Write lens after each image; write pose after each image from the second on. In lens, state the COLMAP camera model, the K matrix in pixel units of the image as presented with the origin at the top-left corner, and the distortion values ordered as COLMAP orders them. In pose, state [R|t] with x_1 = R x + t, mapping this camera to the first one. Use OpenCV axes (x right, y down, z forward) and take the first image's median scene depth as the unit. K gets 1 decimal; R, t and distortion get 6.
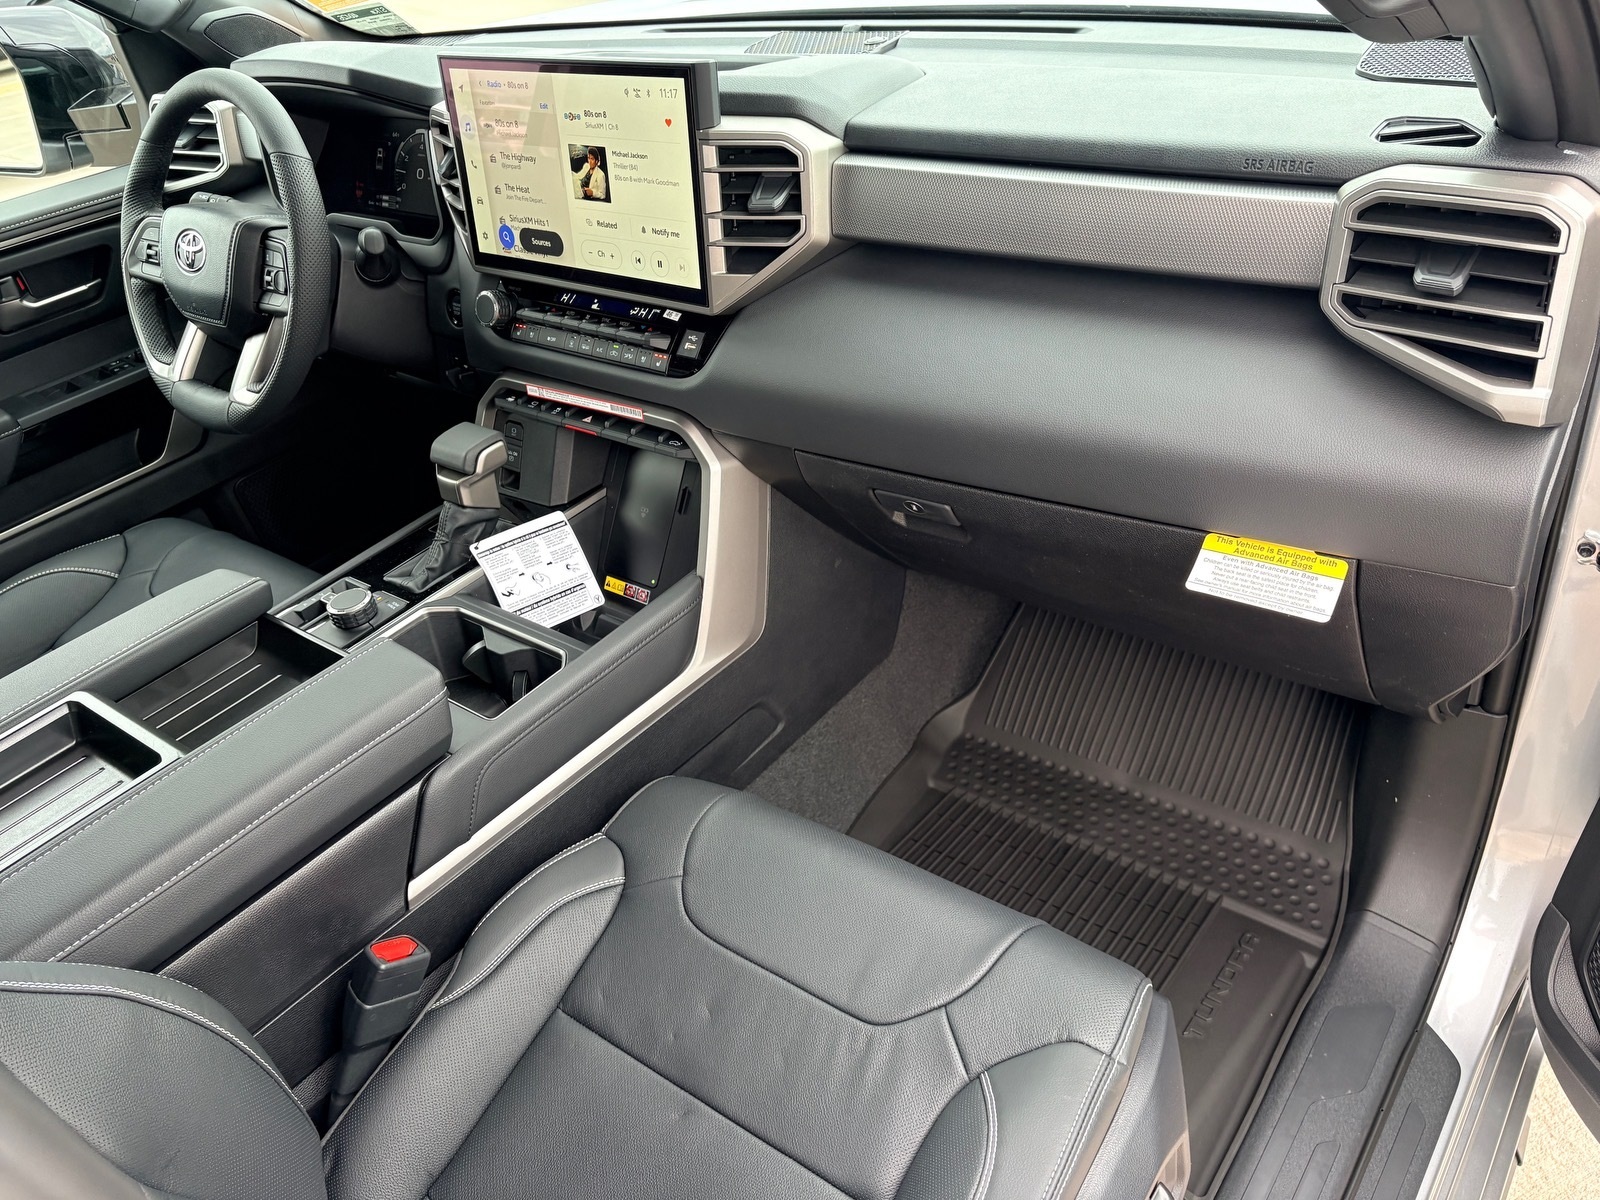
lens RADIAL K [[1222.5, 0, 791.1], [0, 1222.5, 601.2], [0, 0, 1]] dist [0.018769, -0.015119]
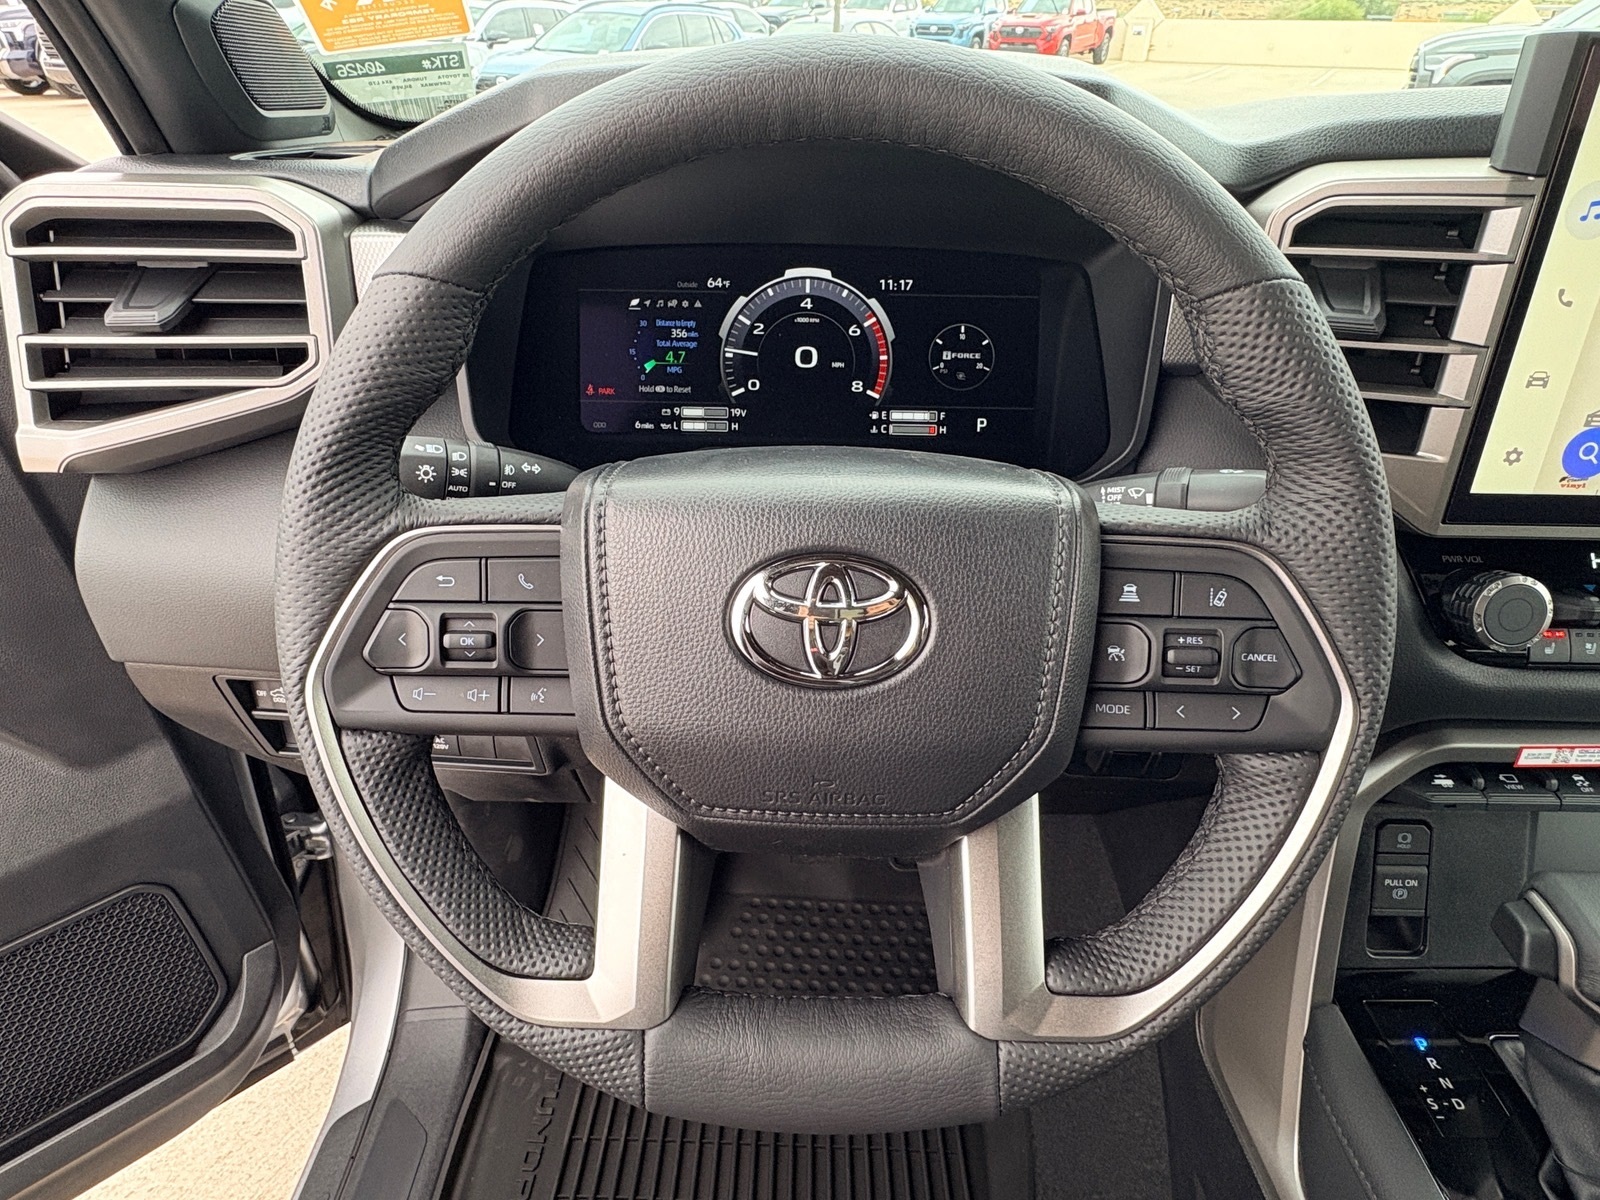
lens RADIAL K [[952.1, 0, 767.0], [0, 952.1, 595.6], [0, 0, 1]] dist [0.000621, -0.003416]
pose [[0.798967, -0.190878, 0.570278, -0.707290], [0.247334, 0.968674, -0.022293, -0.324045], [-0.548159, 0.158860, 0.821149, 0.915742]]
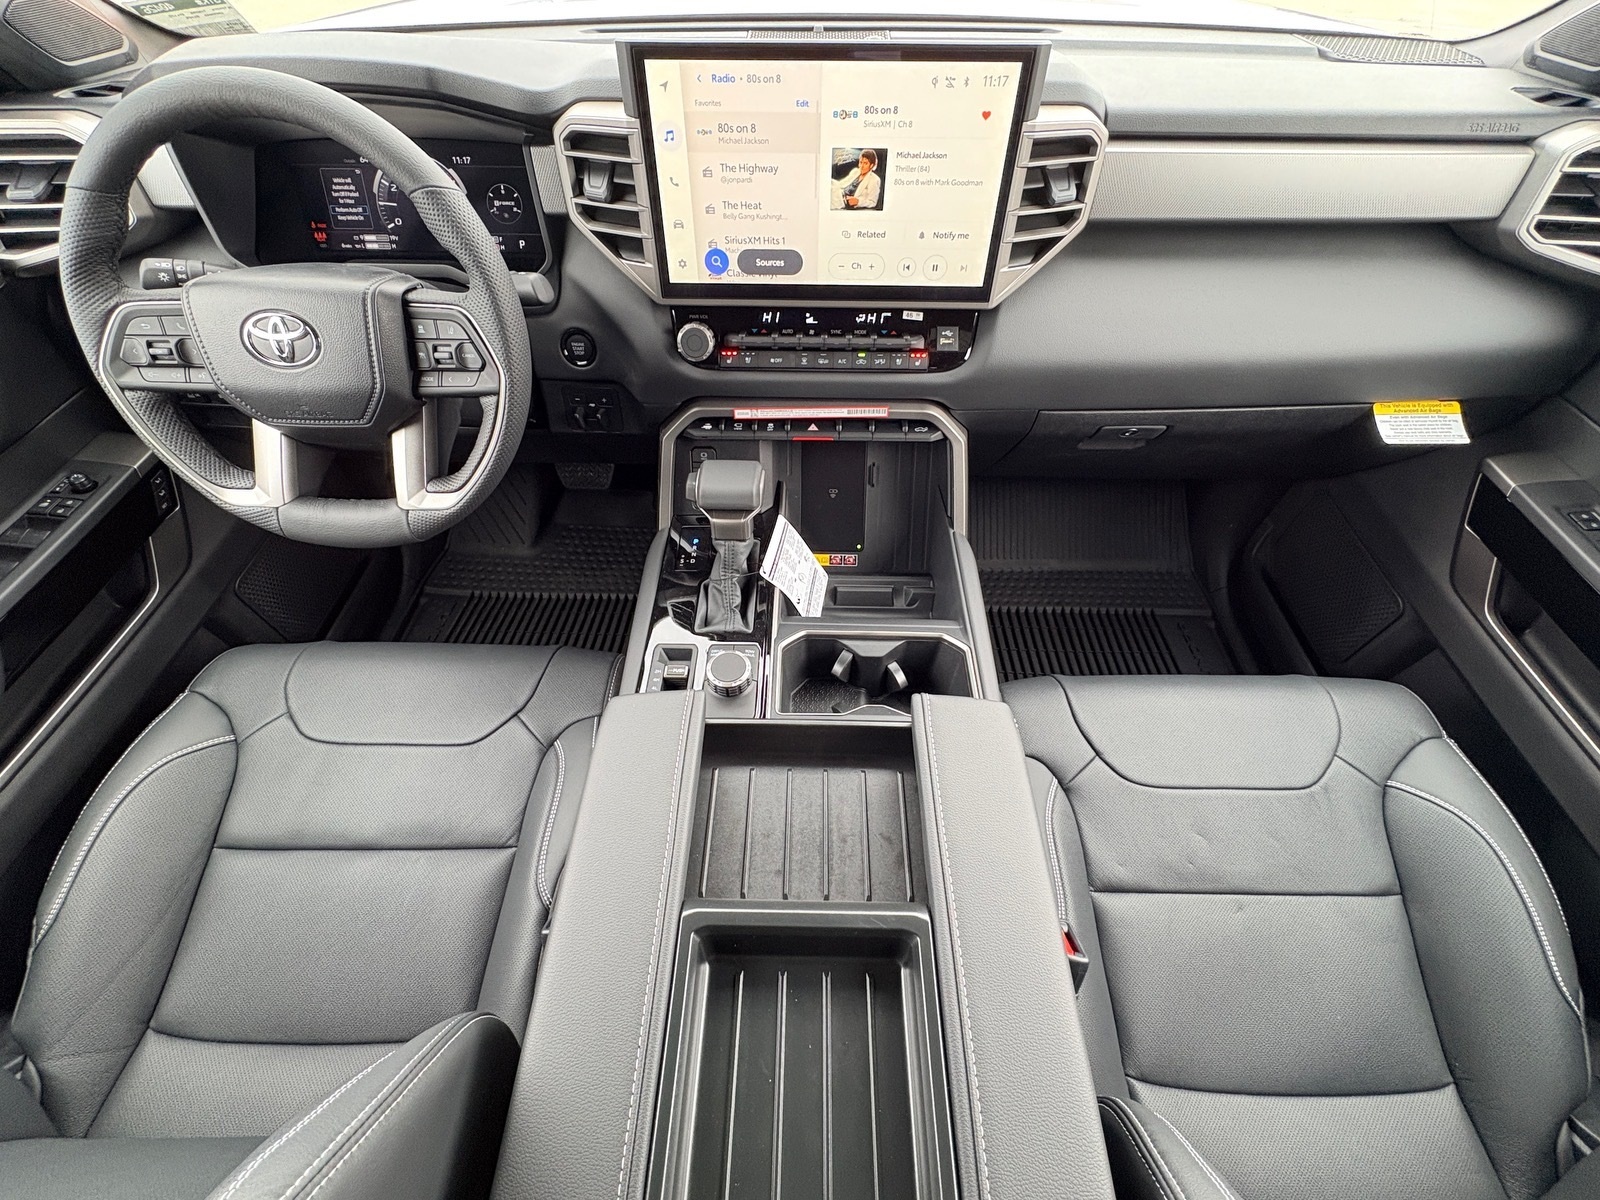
lens RADIAL K [[682.1, 0, 794.4], [0, 682.1, 596.2], [0, 0, 1]] dist [-0.000338, -0.000099]
pose [[0.798829, -0.368539, 0.475449, -0.553752], [0.254146, 0.923121, 0.288544, -0.199818], [-0.545237, -0.109664, 0.831078, 0.506492]]
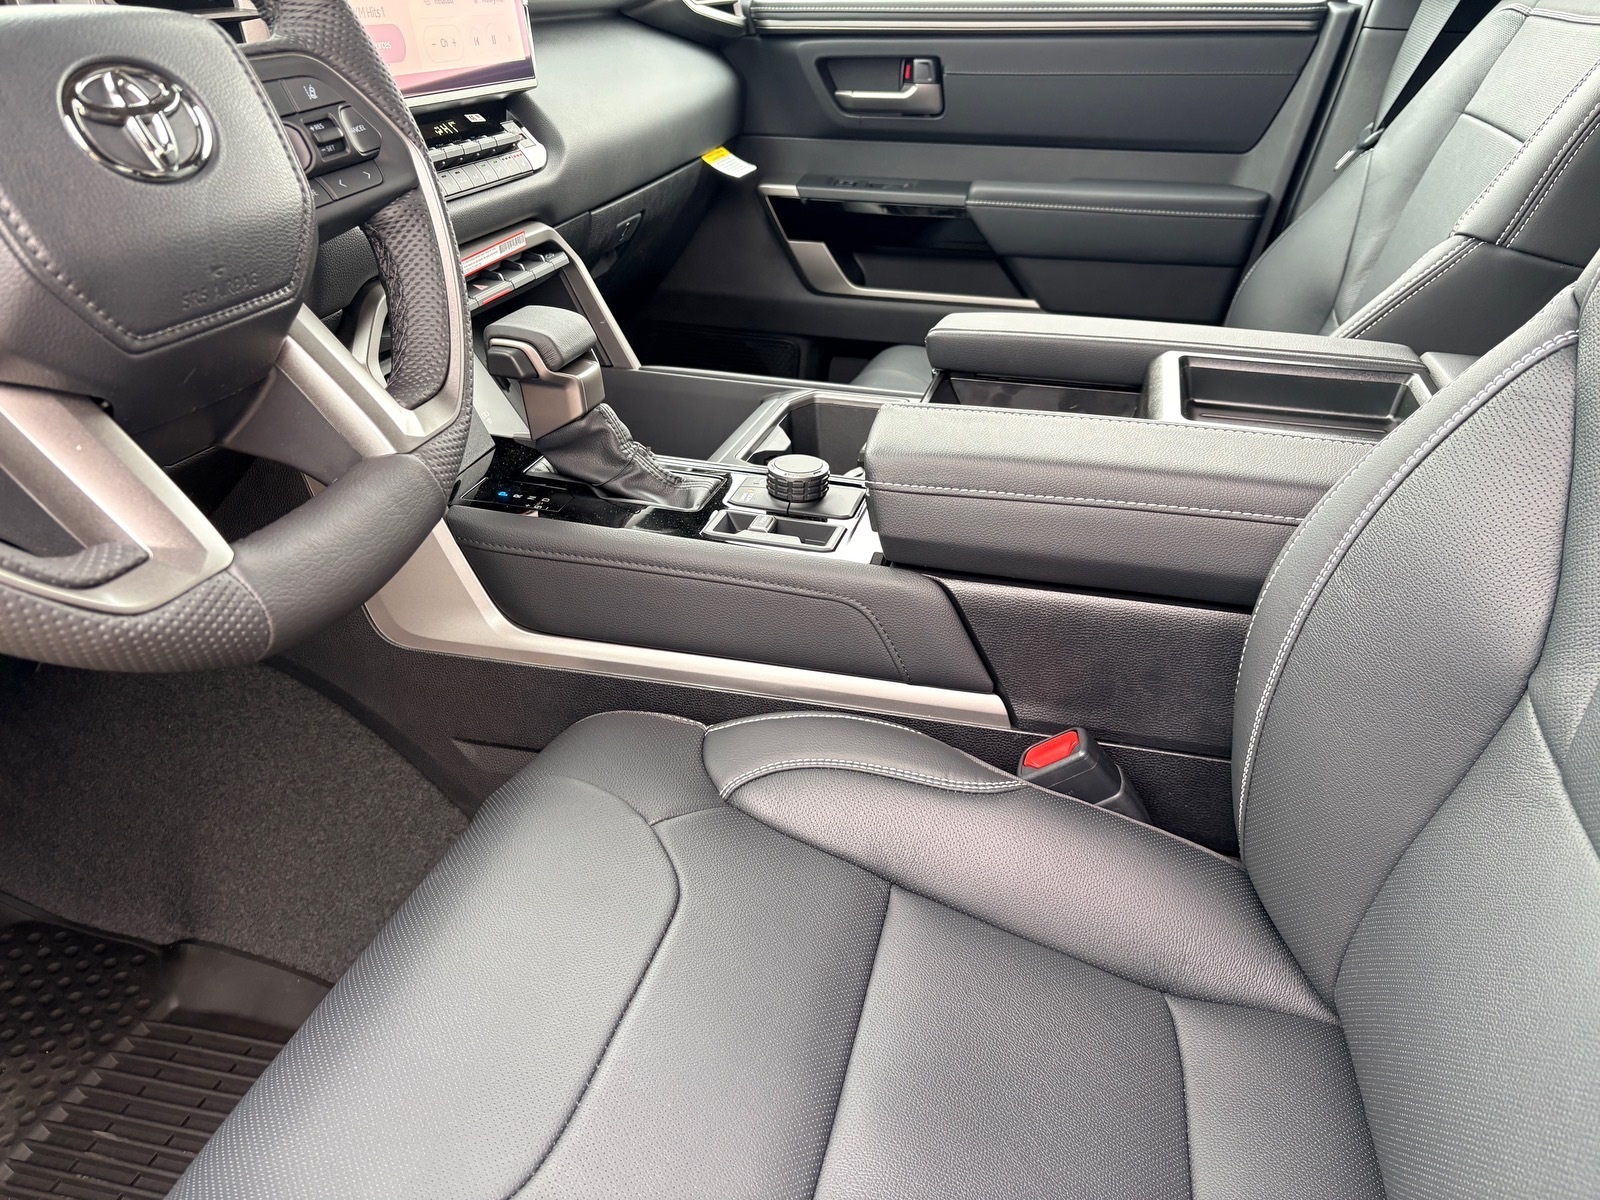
lens RADIAL K [[1222.5, 0, 804.4], [0, 1222.5, 602.8], [0, 0, 1]] dist [0.018769, -0.015119]
pose [[-0.393885, -0.317844, 0.862455, -0.992514], [0.542065, 0.677446, 0.497224, -0.296354], [-0.742307, 0.663357, -0.094544, 1.104267]]
